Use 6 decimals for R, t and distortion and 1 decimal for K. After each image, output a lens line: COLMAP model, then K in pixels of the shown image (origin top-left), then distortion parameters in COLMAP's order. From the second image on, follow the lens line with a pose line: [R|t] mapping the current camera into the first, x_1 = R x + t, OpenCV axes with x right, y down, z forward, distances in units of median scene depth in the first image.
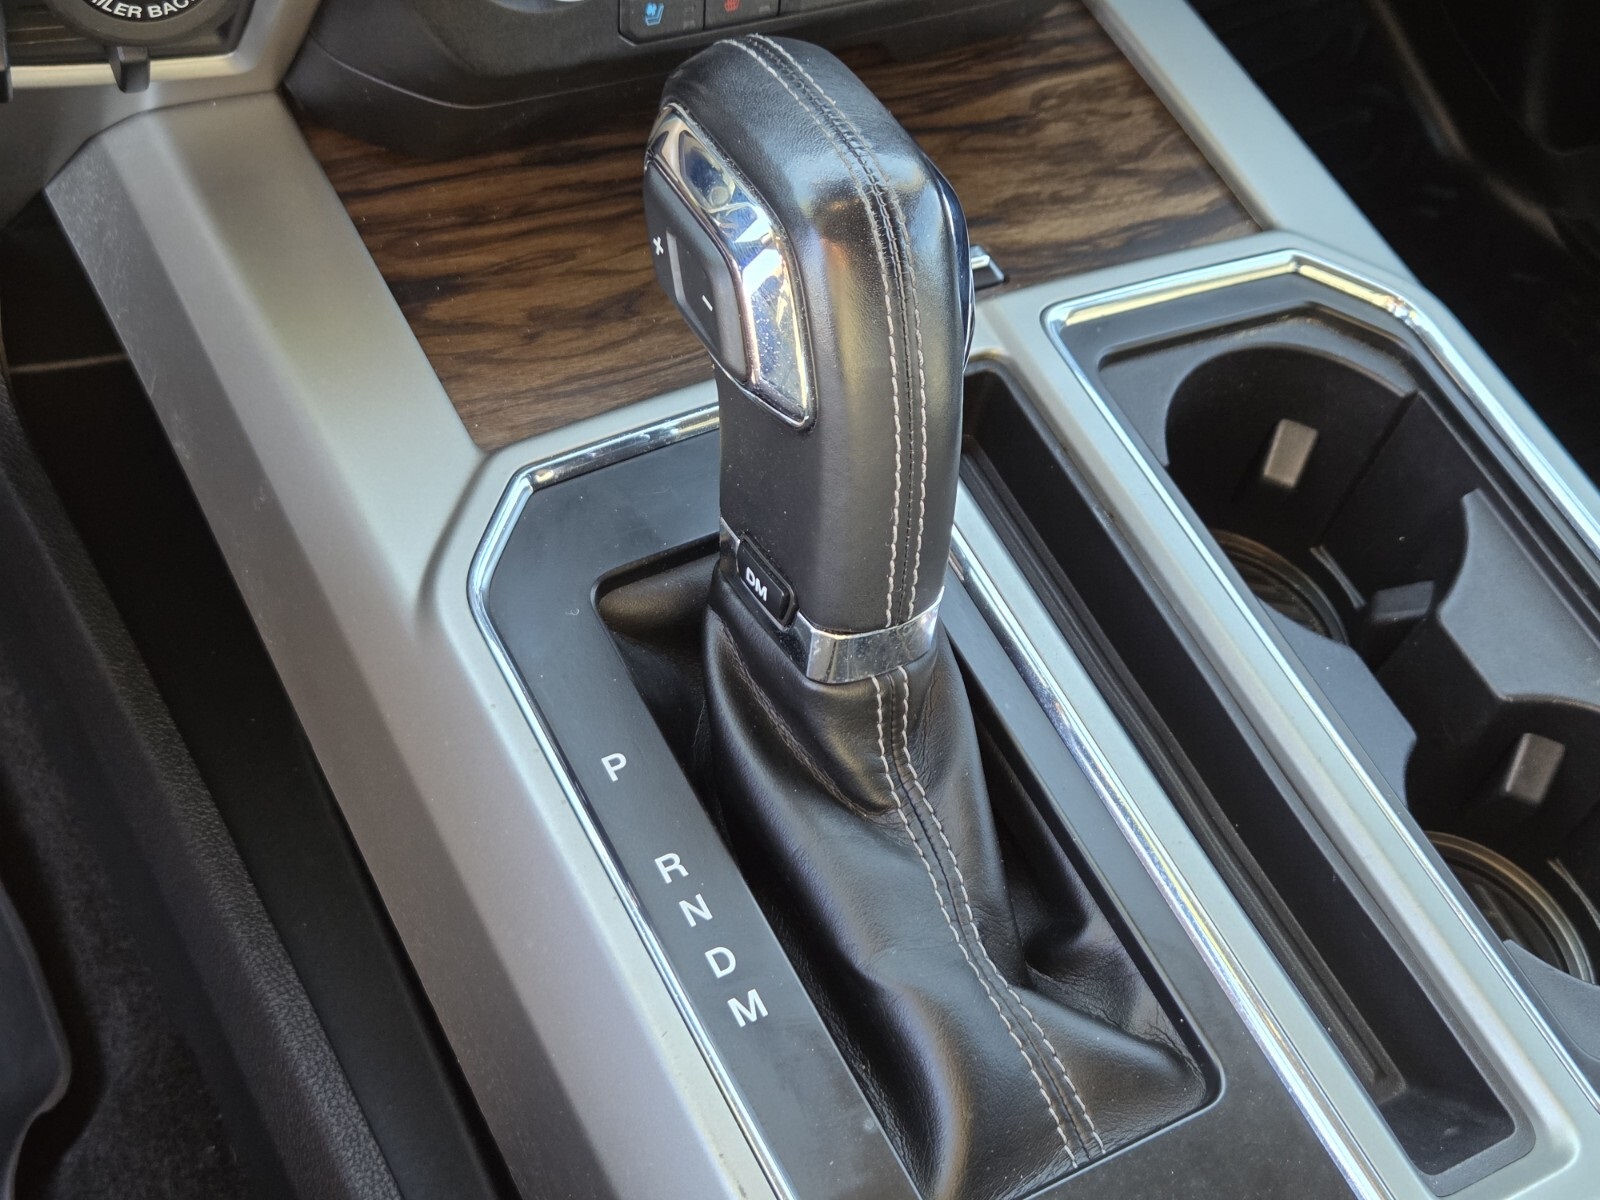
lens RADIAL K [[2051.9, 0, 800.0], [0, 2051.9, 600.0], [0, 0, 1]] dist [0.073927, -0.029386]
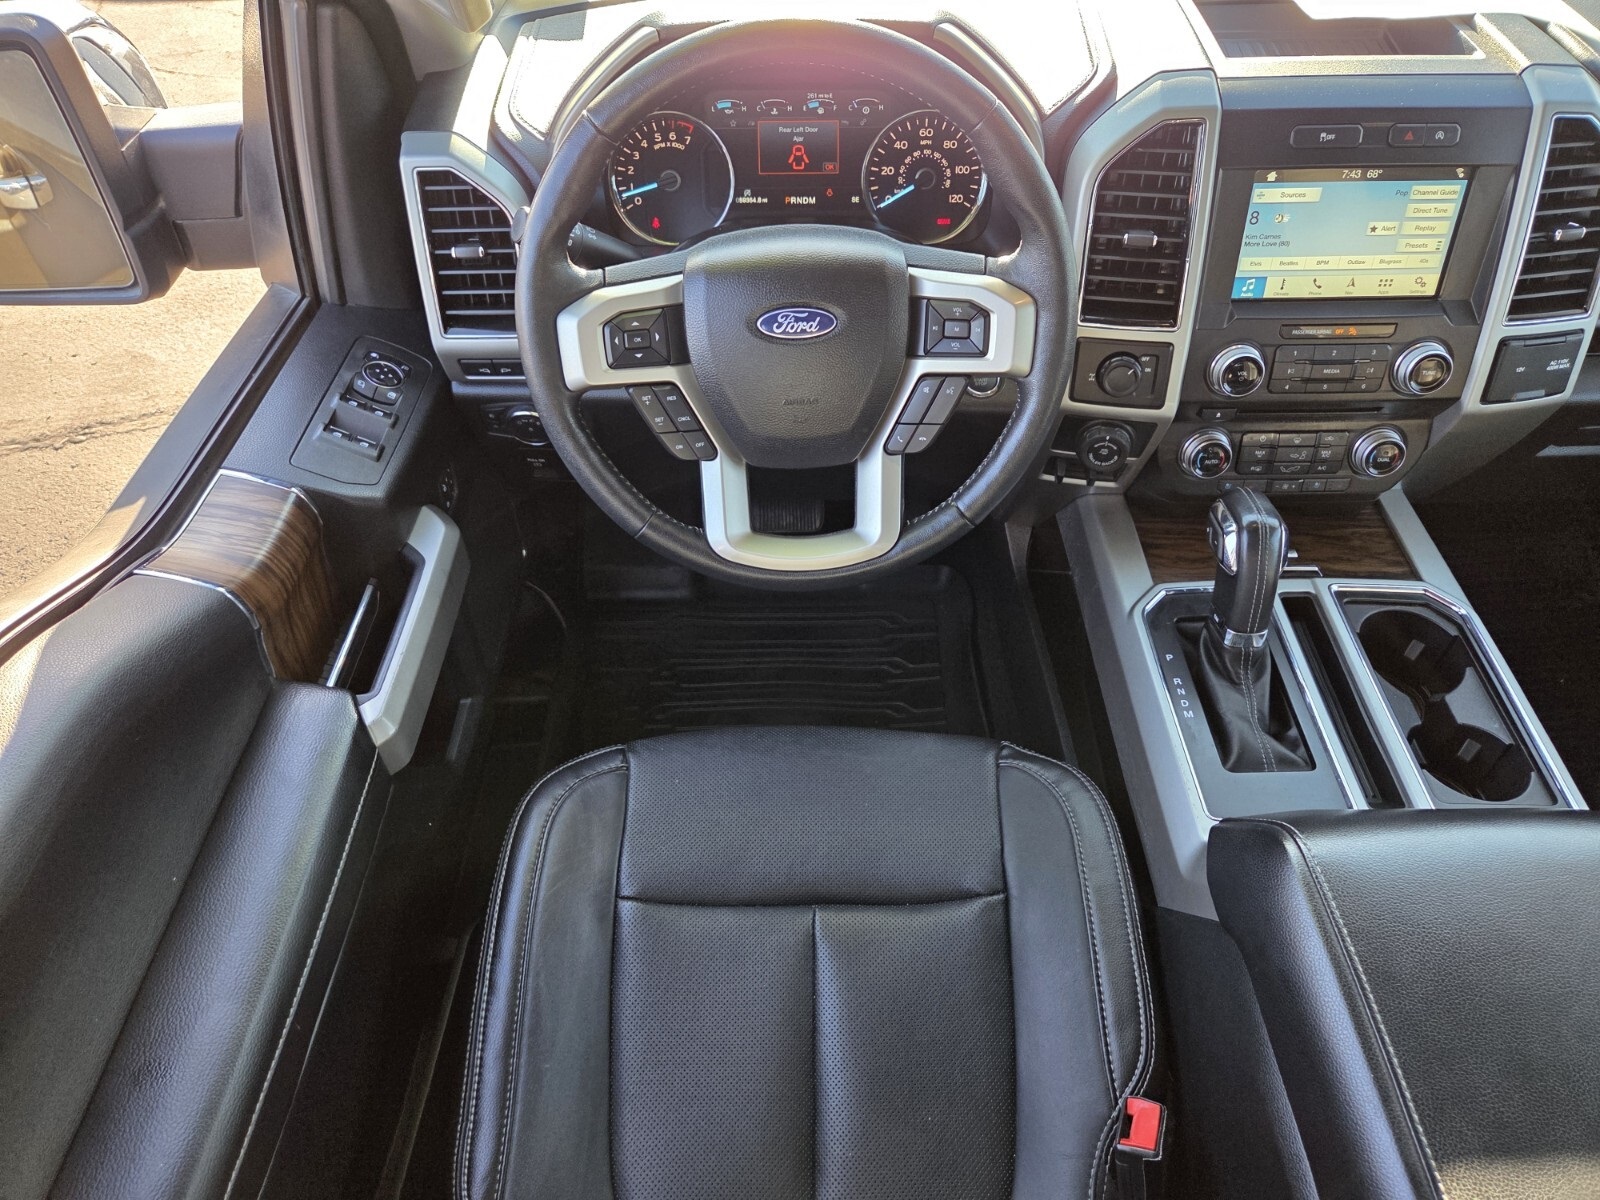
lens RADIAL K [[1068.7, 0, 814.4], [0, 1068.7, 580.4], [0, 0, 1]] dist [0.095515, -0.096301]
pose [[0.860619, 0.185491, -0.474266, 0.251709], [-0.287164, 0.945881, -0.151153, 0.404346], [0.420561, 0.266277, 0.867309, -1.020647]]
